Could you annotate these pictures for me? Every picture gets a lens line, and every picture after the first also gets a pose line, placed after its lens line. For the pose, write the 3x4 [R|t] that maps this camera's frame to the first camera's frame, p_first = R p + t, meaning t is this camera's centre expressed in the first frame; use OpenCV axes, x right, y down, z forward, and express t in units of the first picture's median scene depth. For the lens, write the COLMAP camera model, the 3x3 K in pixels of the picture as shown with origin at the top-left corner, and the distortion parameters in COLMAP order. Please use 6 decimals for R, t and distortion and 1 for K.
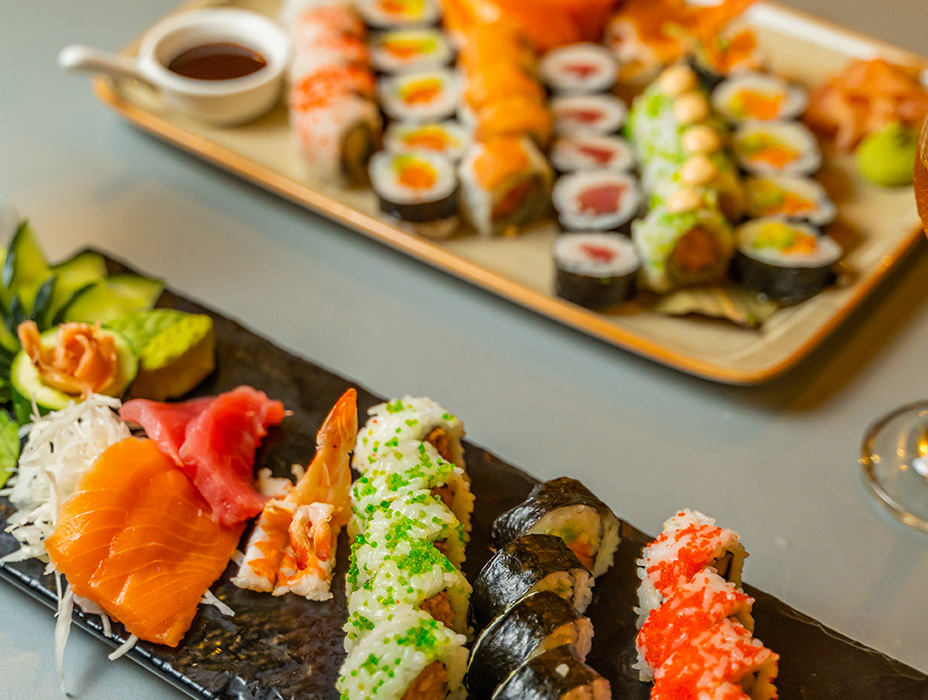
lens RADIAL K [[1334.3, 0, 464.0], [0, 1334.3, 350.0], [0, 0, 1]] dist [-0.011576, 0.011819]
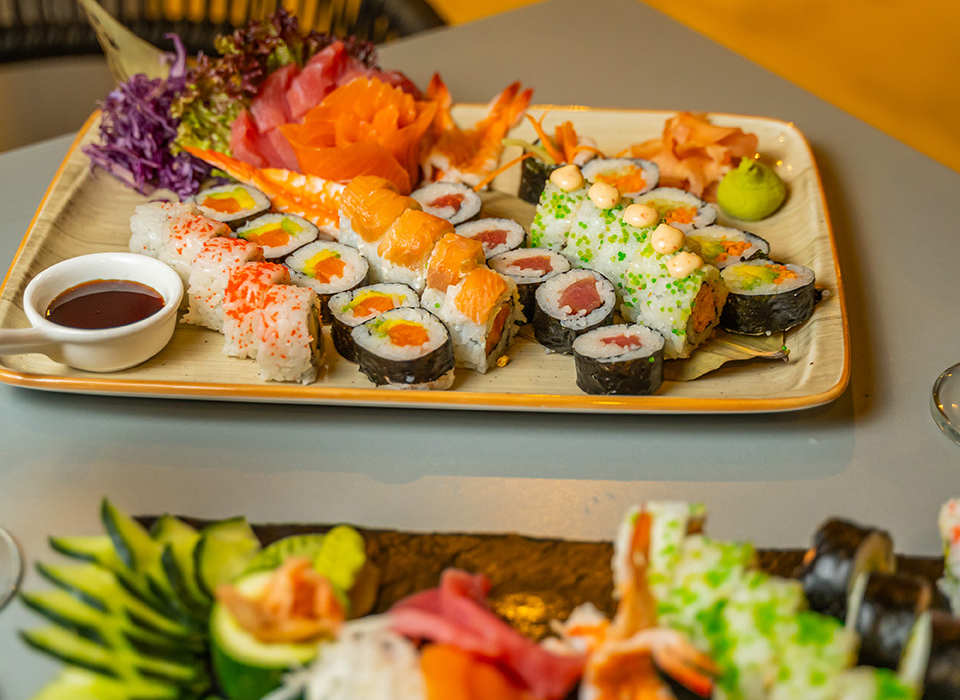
lens RADIAL K [[1371.4, 0, 480.0], [0, 1371.4, 350.0], [0, 0, 1]] dist [0.007945, 0.010749]
pose [[0.892150, -0.324174, 0.314610, -0.328462], [0.365258, 0.927451, -0.080132, -0.024724], [-0.265809, 0.186404, 0.945833, 0.067297]]
